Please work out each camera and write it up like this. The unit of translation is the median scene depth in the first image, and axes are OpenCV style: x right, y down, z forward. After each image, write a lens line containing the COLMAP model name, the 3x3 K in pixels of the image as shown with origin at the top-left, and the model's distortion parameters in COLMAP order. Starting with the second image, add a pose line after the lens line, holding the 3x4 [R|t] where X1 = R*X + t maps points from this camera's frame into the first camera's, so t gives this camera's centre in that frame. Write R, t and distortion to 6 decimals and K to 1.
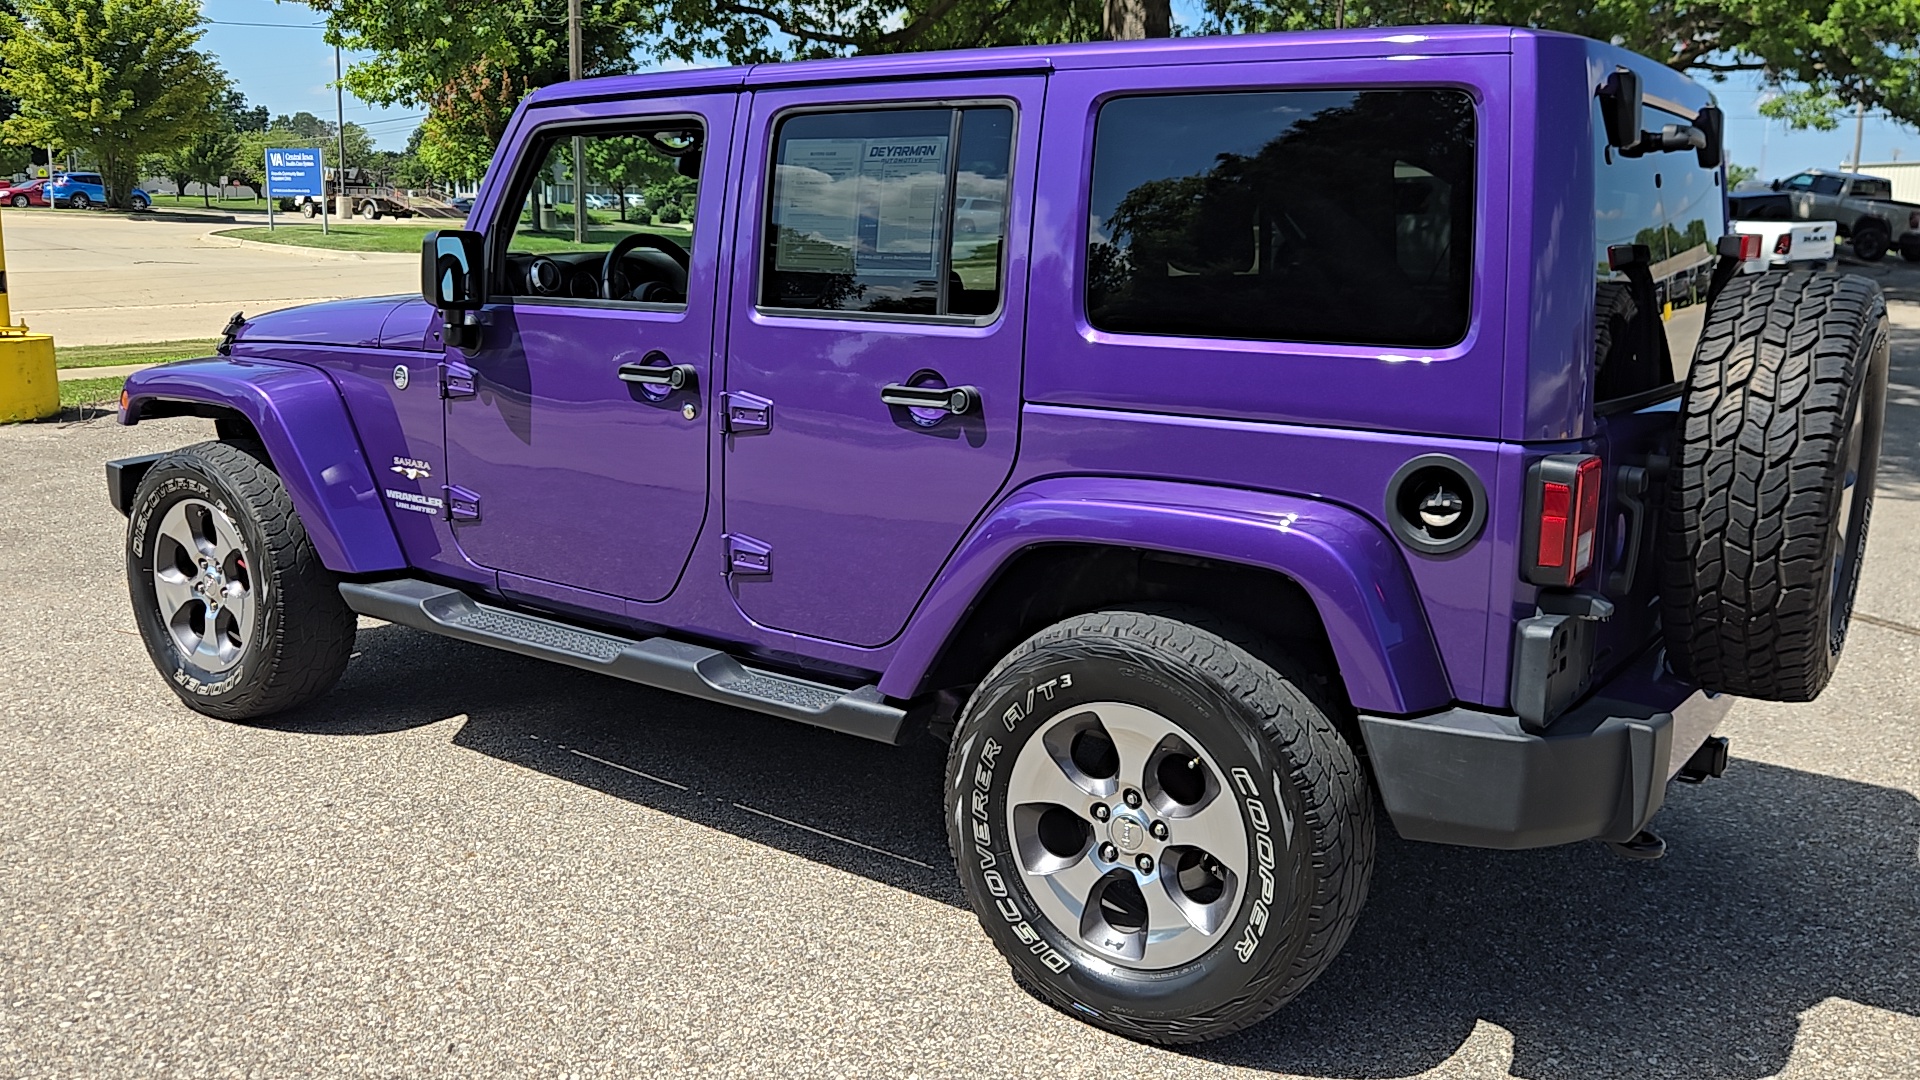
lens RADIAL K [[1589.5, 0, 920.9], [0, 1589.5, 546.2], [0, 0, 1]] dist [0.000699, -0.004130]
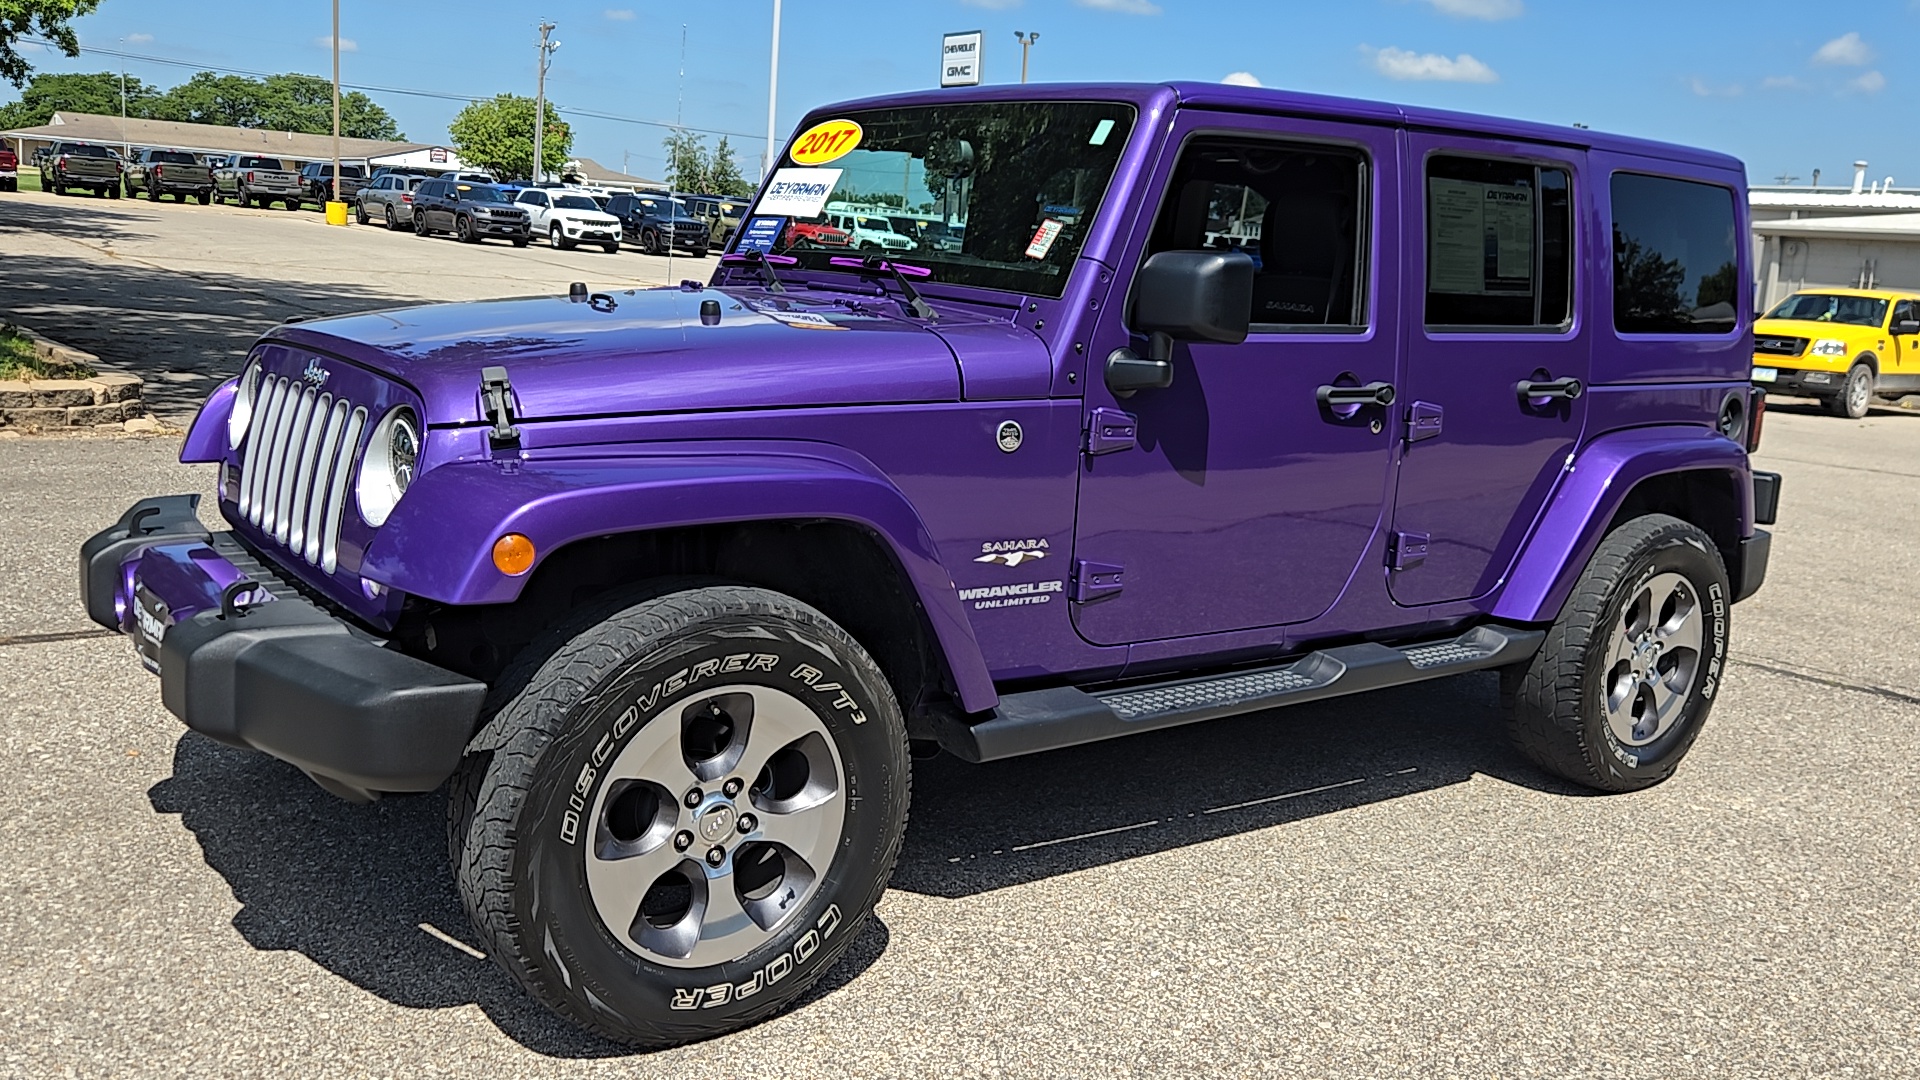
lens RADIAL K [[1609.5, 0, 958.9], [0, 1609.5, 536.3], [0, 0, 1]] dist [0.002763, -0.007438]
pose [[0.313331, -0.174685, 0.933439, -1.060930], [0.134800, 0.981164, 0.138367, -0.168768], [-0.940028, 0.082473, 0.330977, 0.776970]]
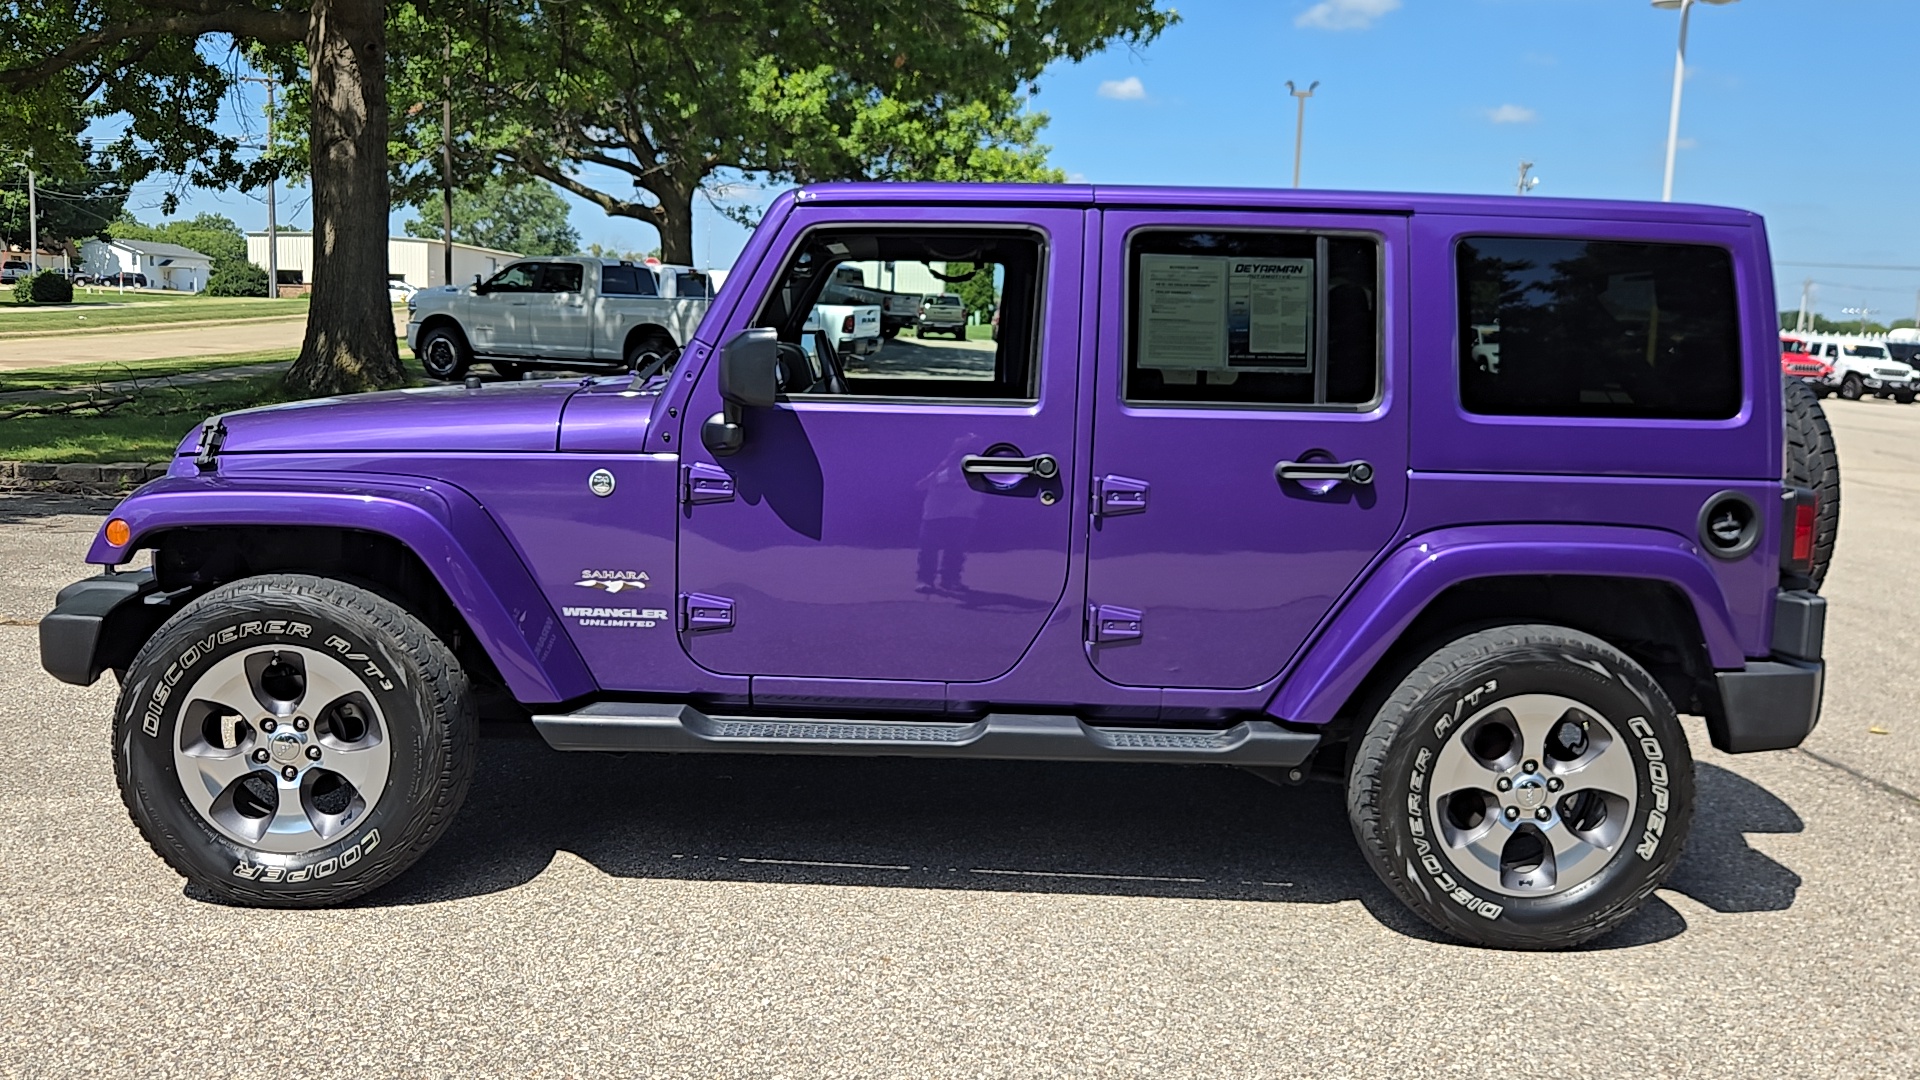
lens RADIAL K [[1609.5, 0, 958.9], [0, 1609.5, 536.3], [0, 0, 1]] dist [0.002763, -0.007438]
pose [[0.803670, -0.069058, 0.591055, -0.715593], [0.100134, 0.994774, -0.019926, -0.036319], [-0.586590, 0.075198, 0.806385, 0.134144]]
